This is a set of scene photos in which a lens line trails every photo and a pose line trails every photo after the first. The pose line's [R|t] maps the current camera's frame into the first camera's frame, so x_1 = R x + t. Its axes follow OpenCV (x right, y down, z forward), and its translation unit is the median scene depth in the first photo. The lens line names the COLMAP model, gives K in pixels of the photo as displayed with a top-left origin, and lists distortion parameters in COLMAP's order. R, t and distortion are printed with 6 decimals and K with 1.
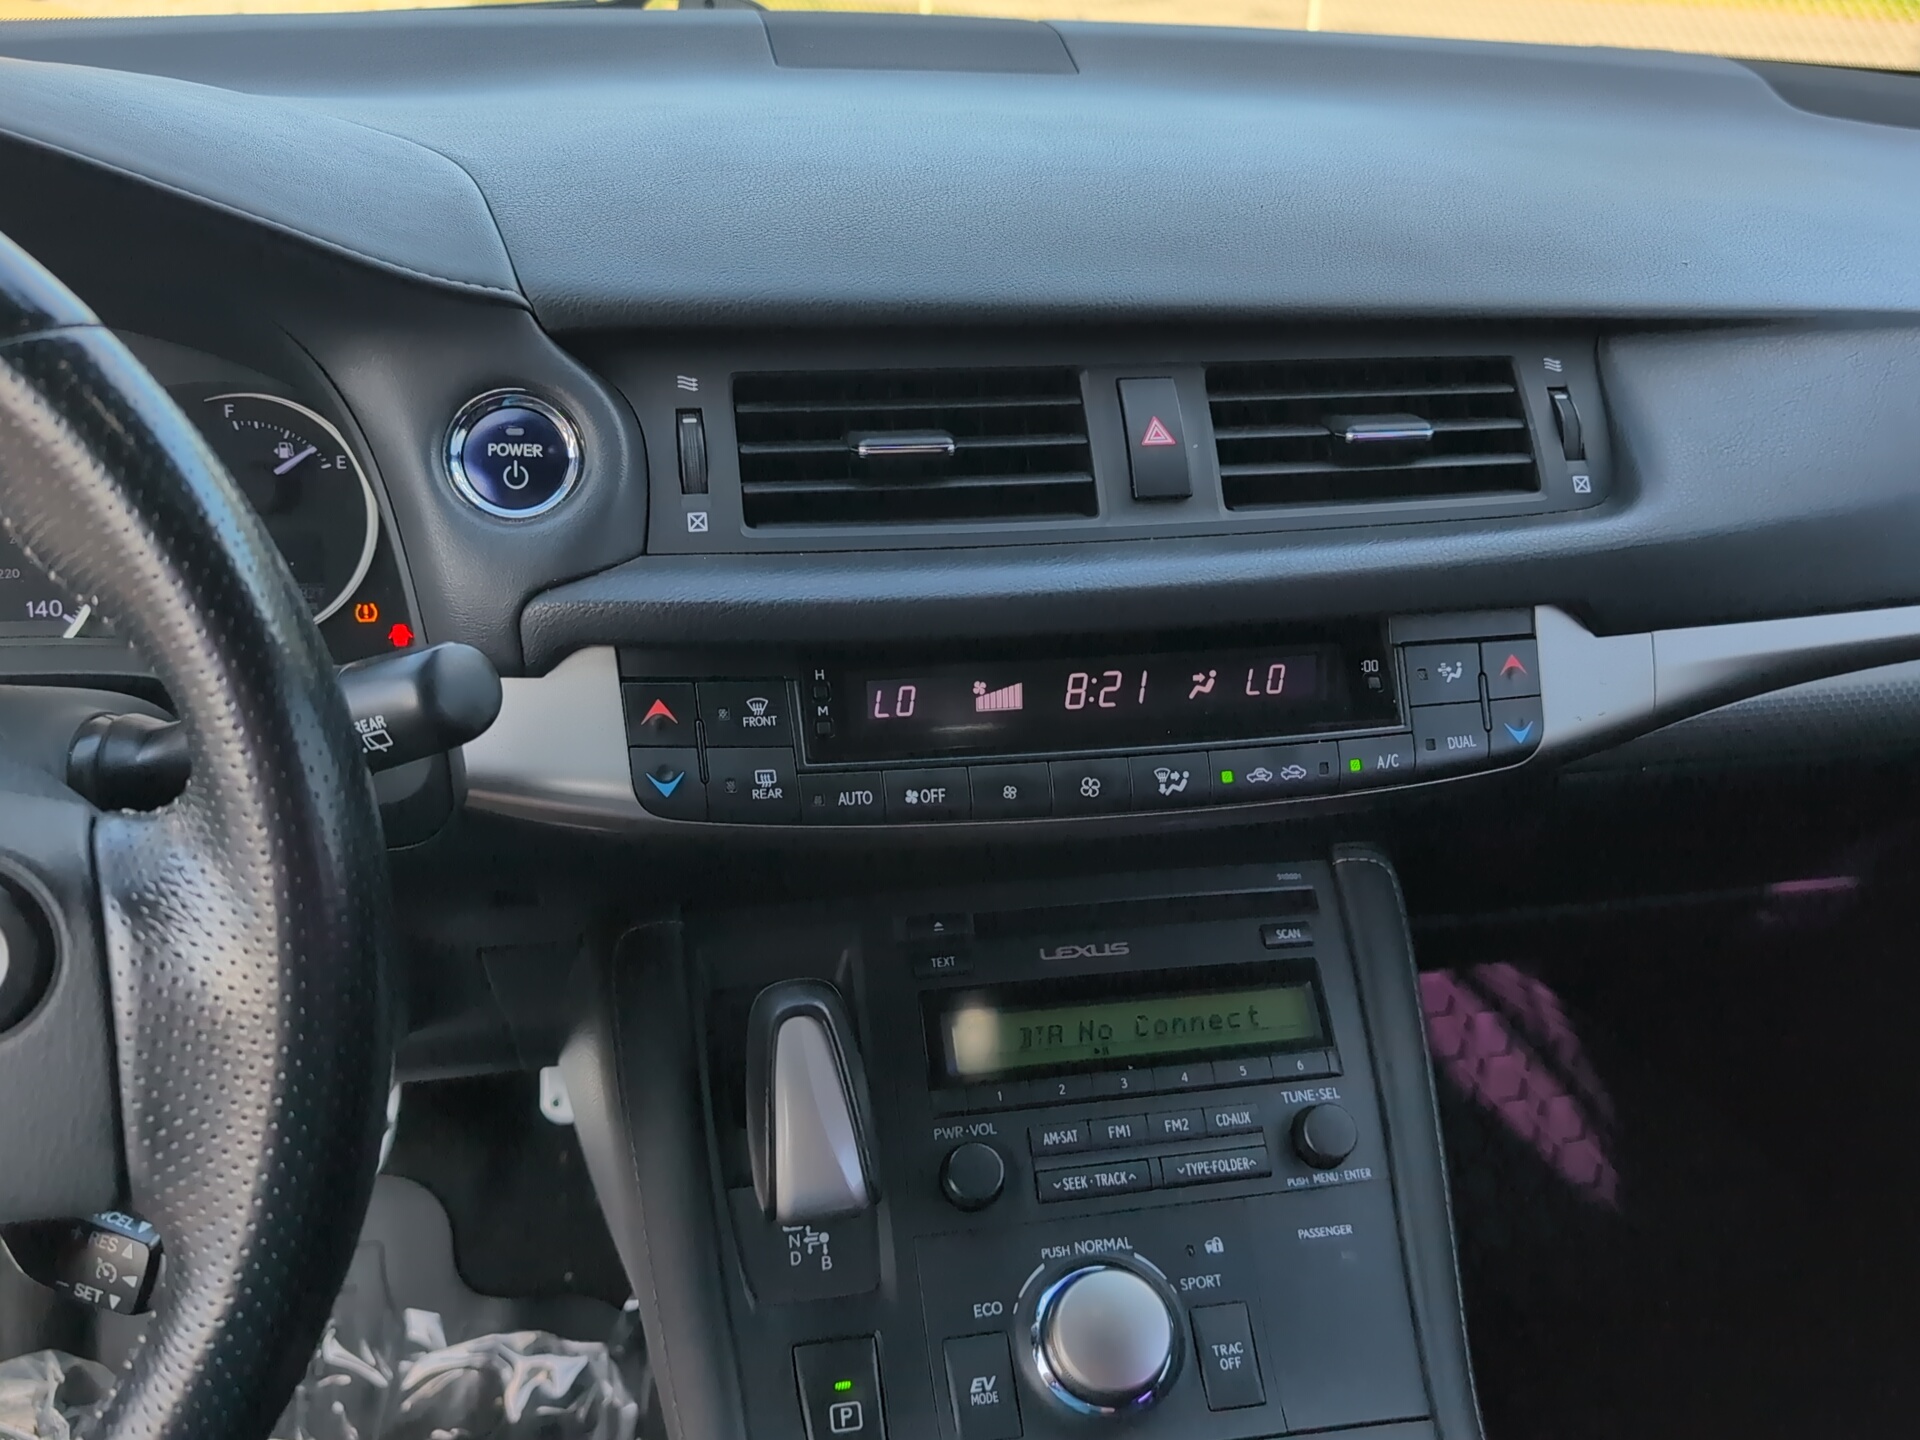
lens RADIAL K [[1585.5, 0, 952.0], [0, 1585.5, 723.0], [0, 0, 1]] dist [0.001466, -0.044394]
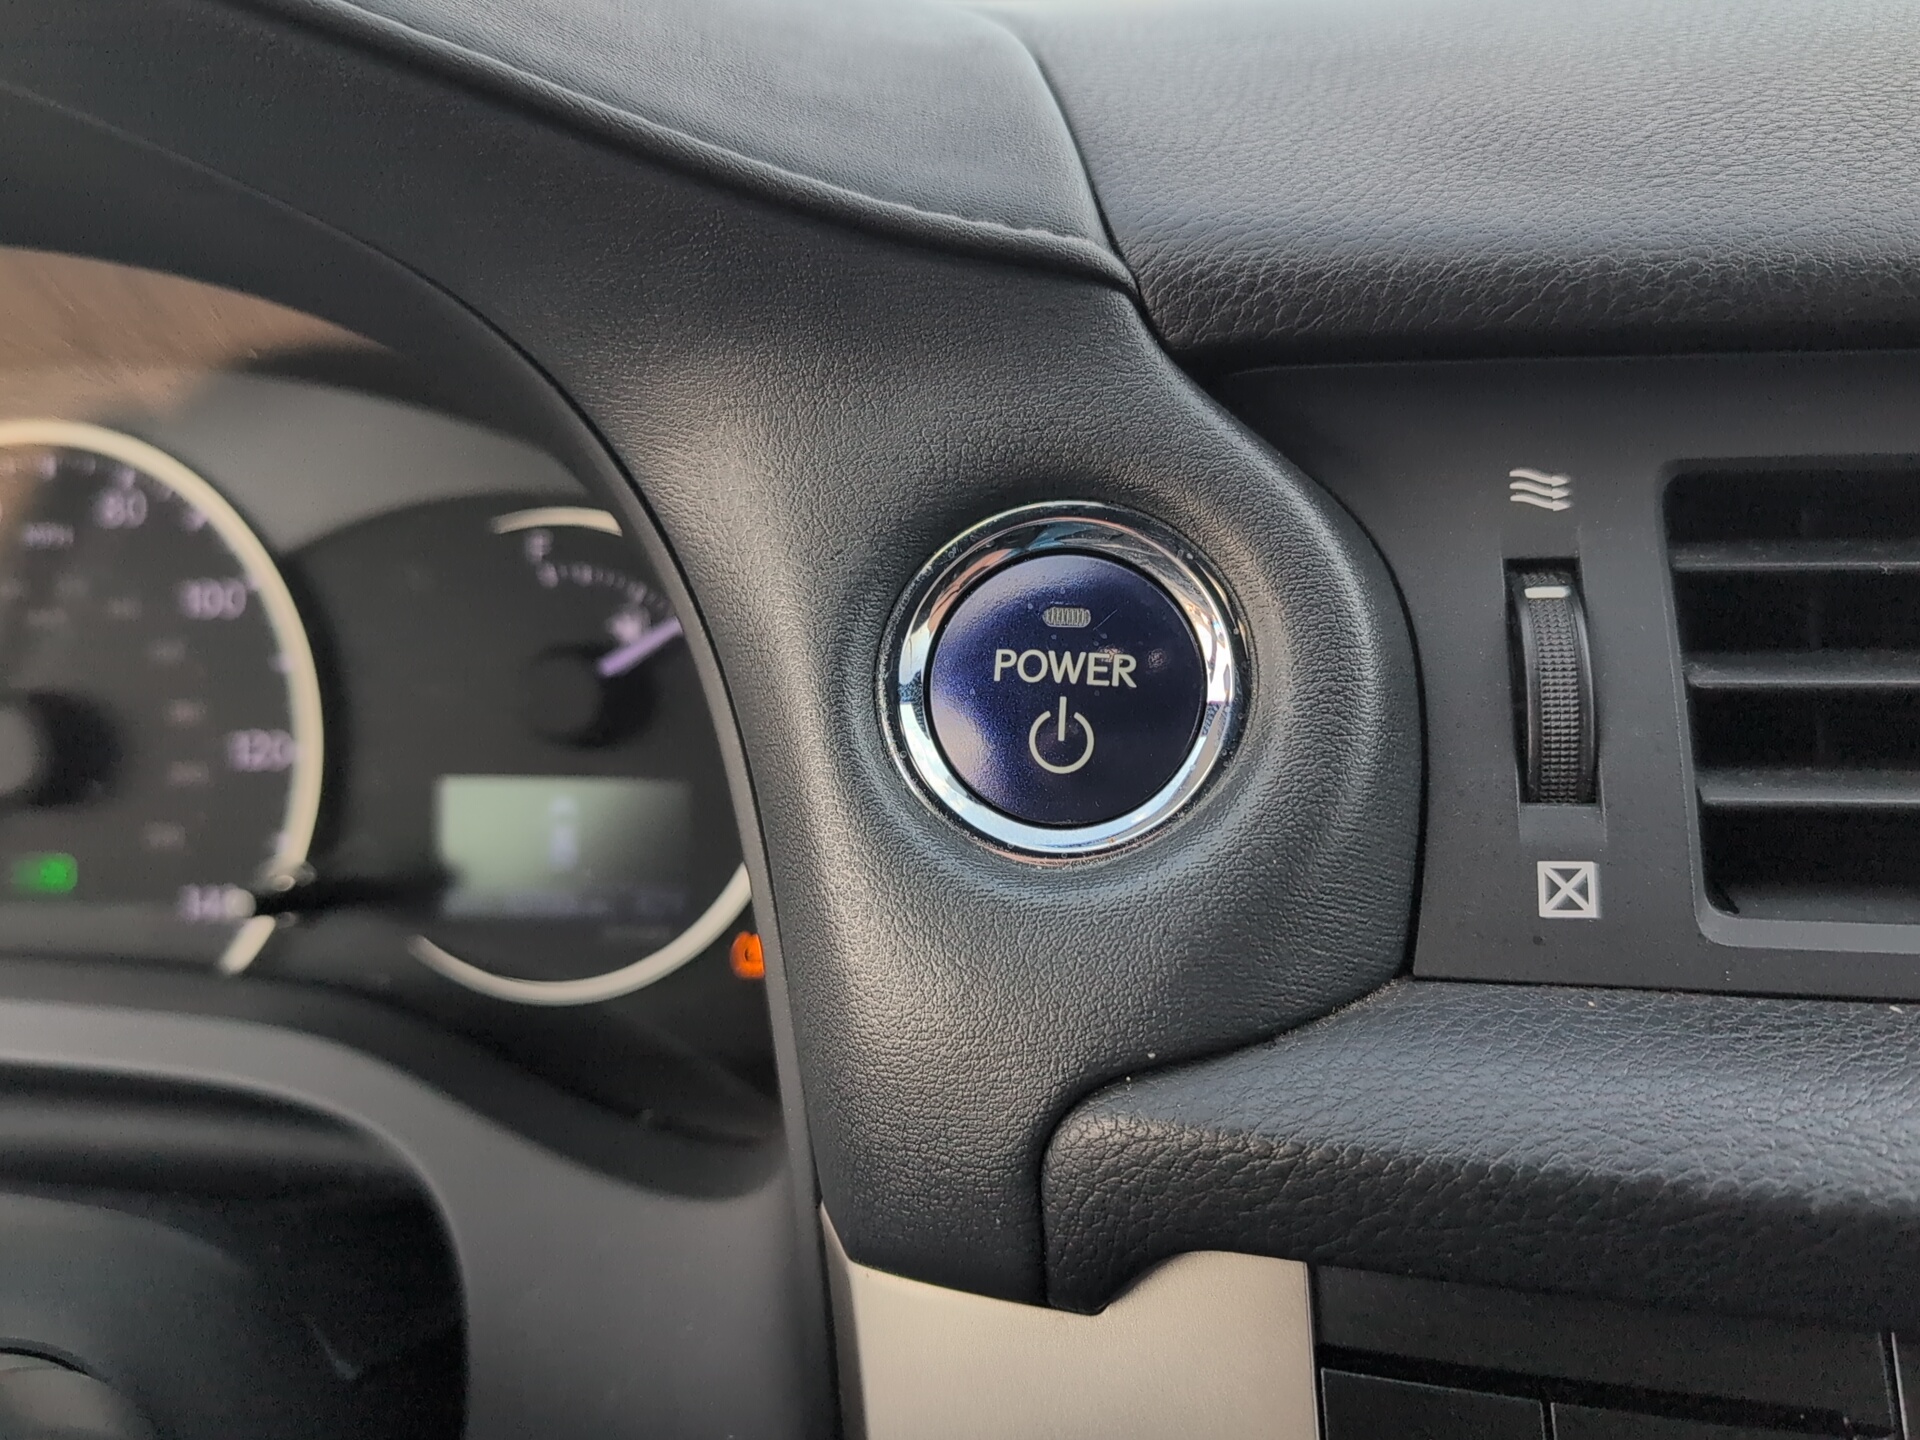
lens RADIAL K [[1585.5, 0, 960.6], [0, 1585.5, 756.5], [0, 0, 1]] dist [0.001466, -0.044394]
pose [[0.943687, 0.051747, -0.326769, -0.169592], [-0.071362, 0.996279, -0.048319, -0.126289], [0.323053, 0.068917, 0.943868, 0.618955]]
